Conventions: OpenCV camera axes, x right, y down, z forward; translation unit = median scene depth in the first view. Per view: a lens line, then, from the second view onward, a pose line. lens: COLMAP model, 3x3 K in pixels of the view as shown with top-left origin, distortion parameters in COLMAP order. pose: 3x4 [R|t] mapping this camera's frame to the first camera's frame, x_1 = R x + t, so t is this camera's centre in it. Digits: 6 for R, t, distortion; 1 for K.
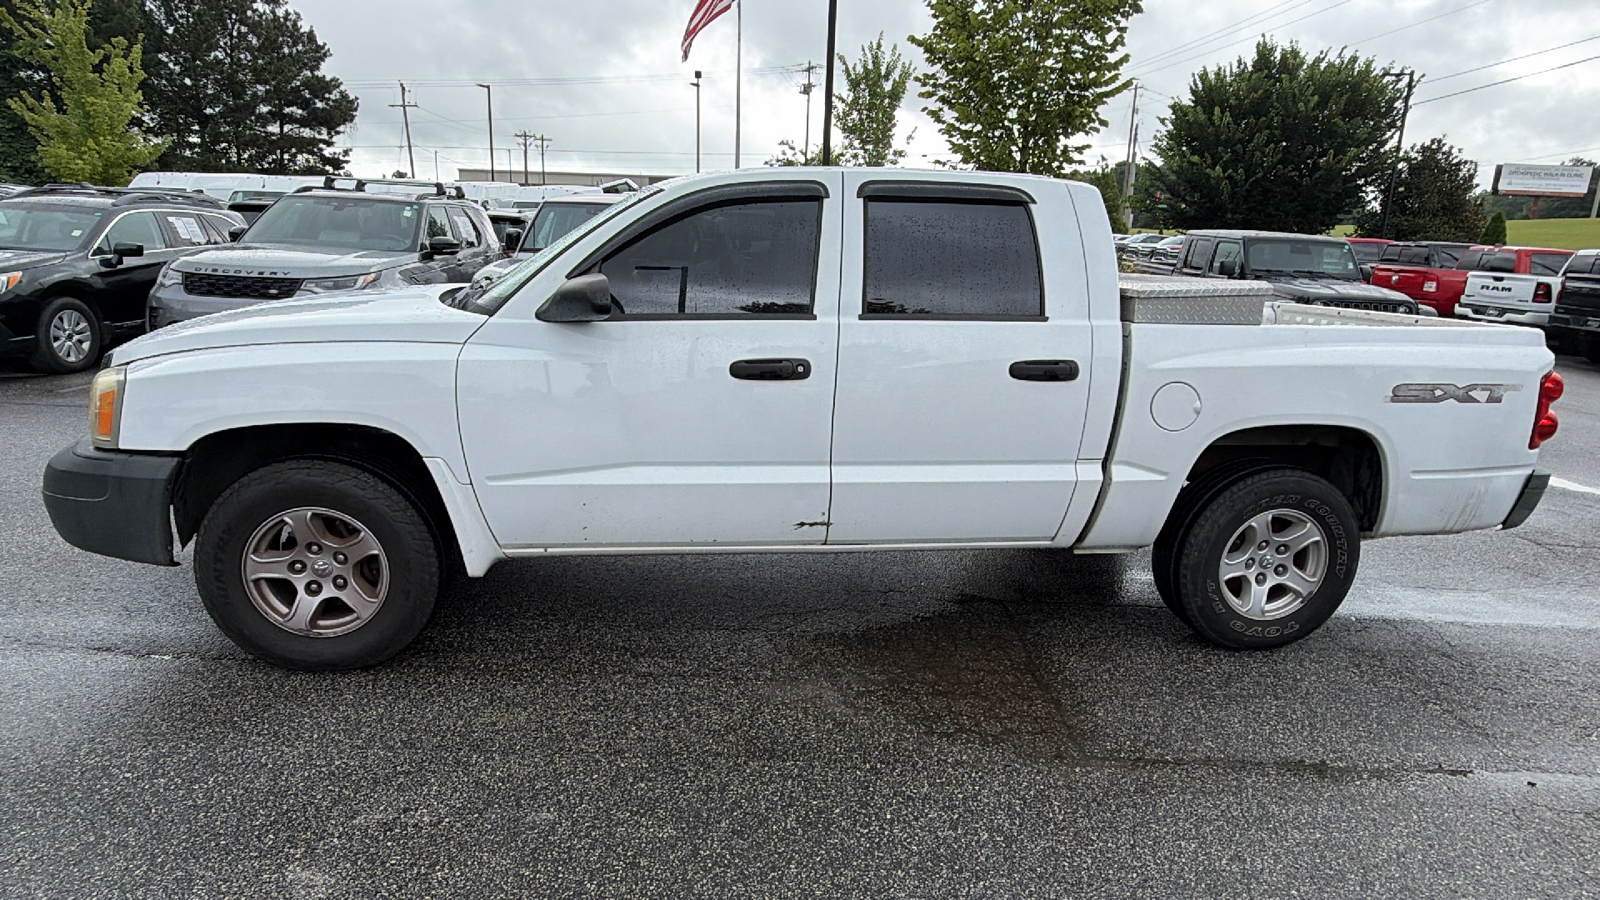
lens RADIAL K [[859.0, 0, 800.0], [0, 859.0, 450.0], [0, 0, 1]] dist [0.001471, -0.002376]
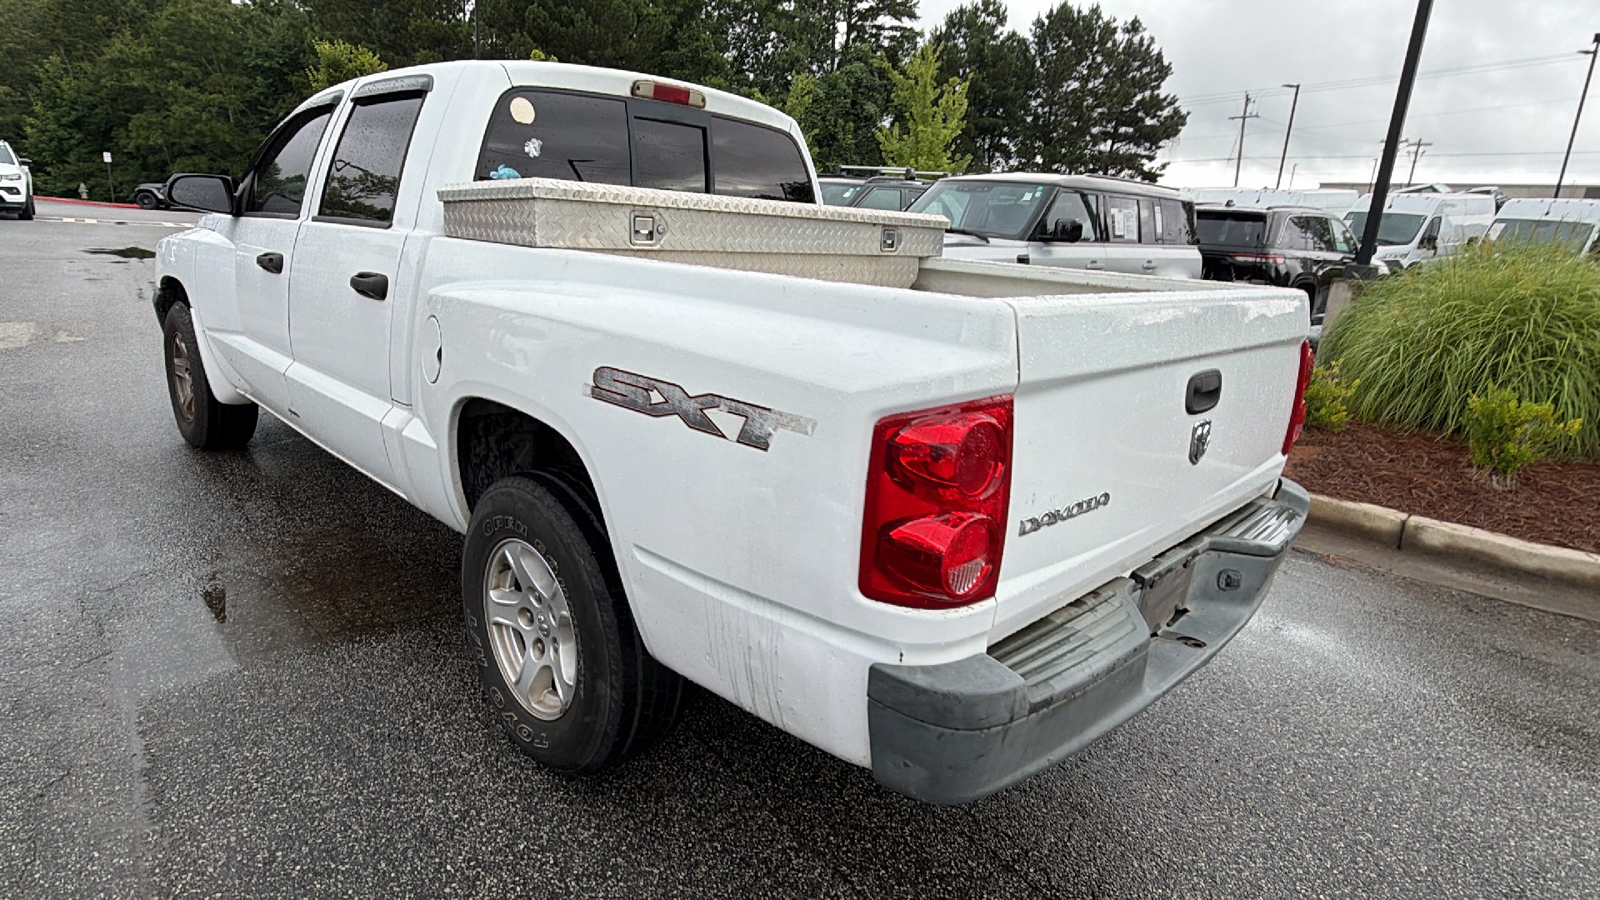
lens RADIAL K [[859.0, 0, 800.0], [0, 859.0, 450.0], [0, 0, 1]] dist [0.001471, -0.002376]
pose [[0.616910, 0.209659, -0.758594, 0.142480], [-0.223768, 0.970811, 0.086336, -0.011932], [0.754553, 0.116487, 0.645818, 0.091574]]
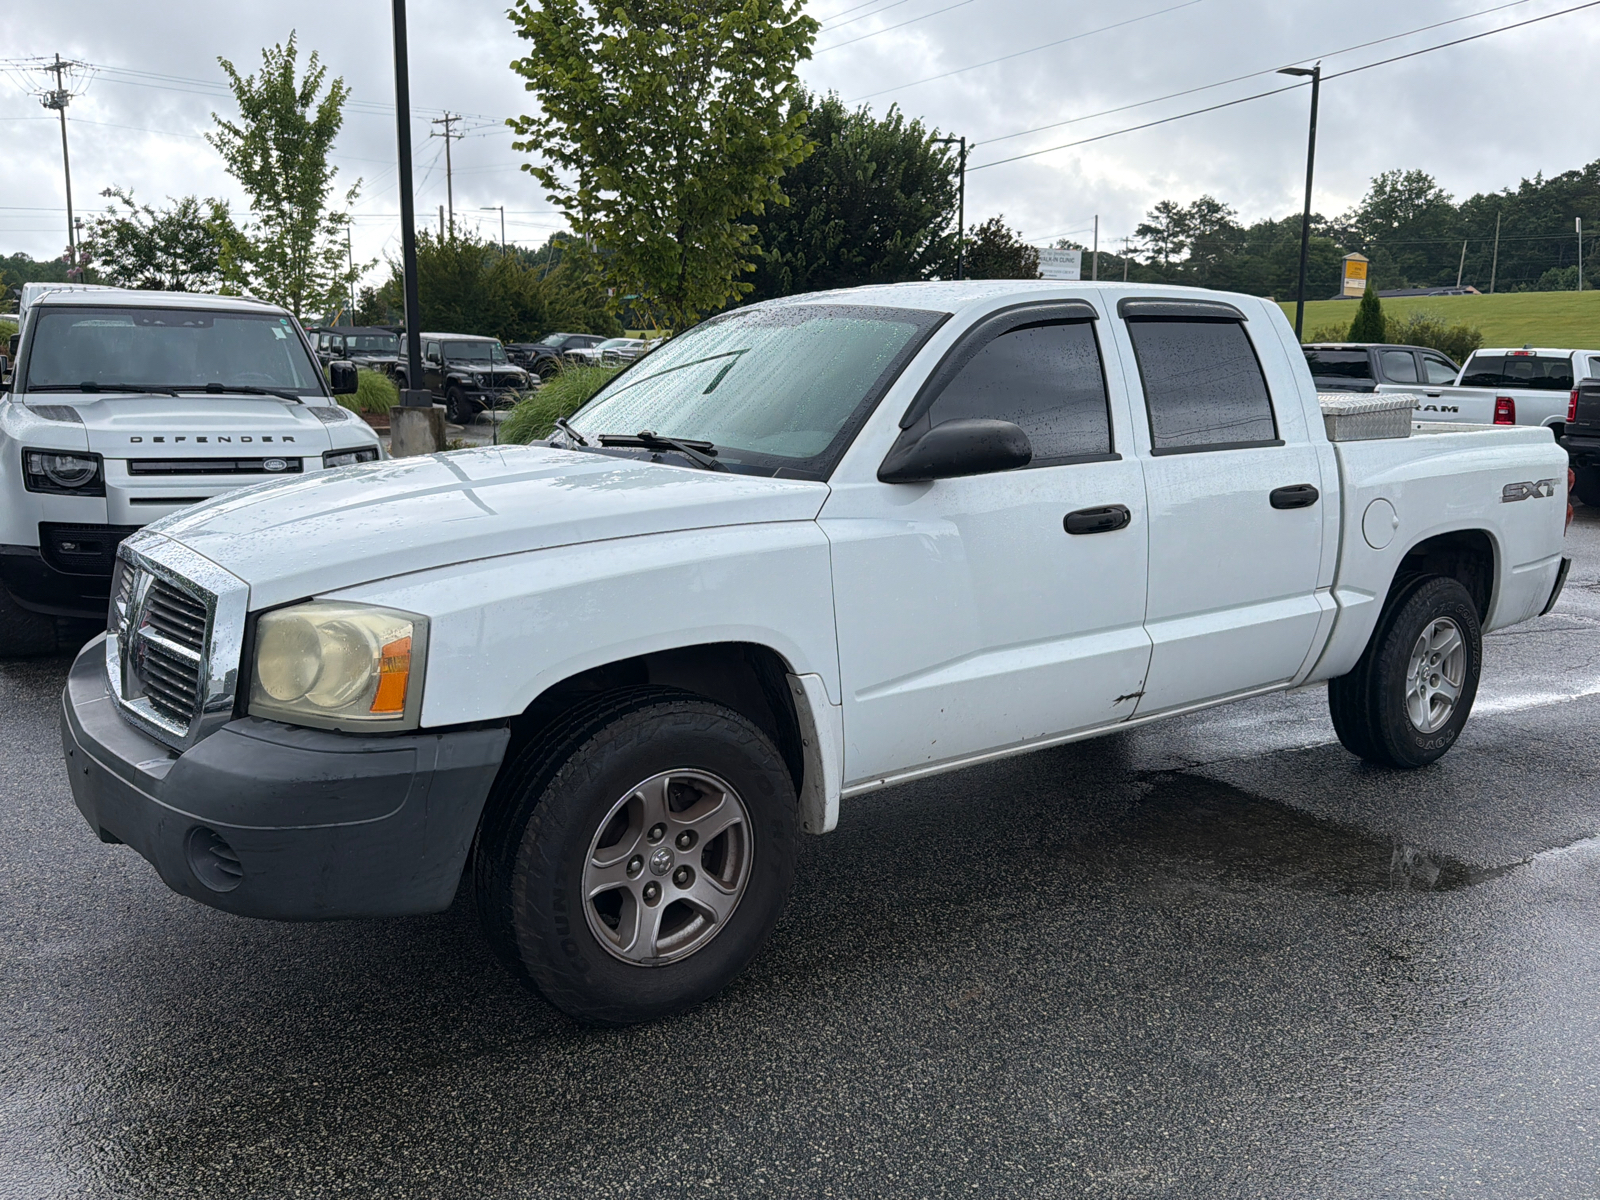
lens RADIAL K [[1301.1, 0, 793.5], [0, 1301.1, 594.3], [0, 0, 1]] dist [0.073067, -0.105544]
pose [[0.866195, -0.112975, 0.486767, -0.104046], [0.138245, 0.990266, -0.016172, -0.004630], [-0.480202, 0.081301, 0.873382, 0.002225]]
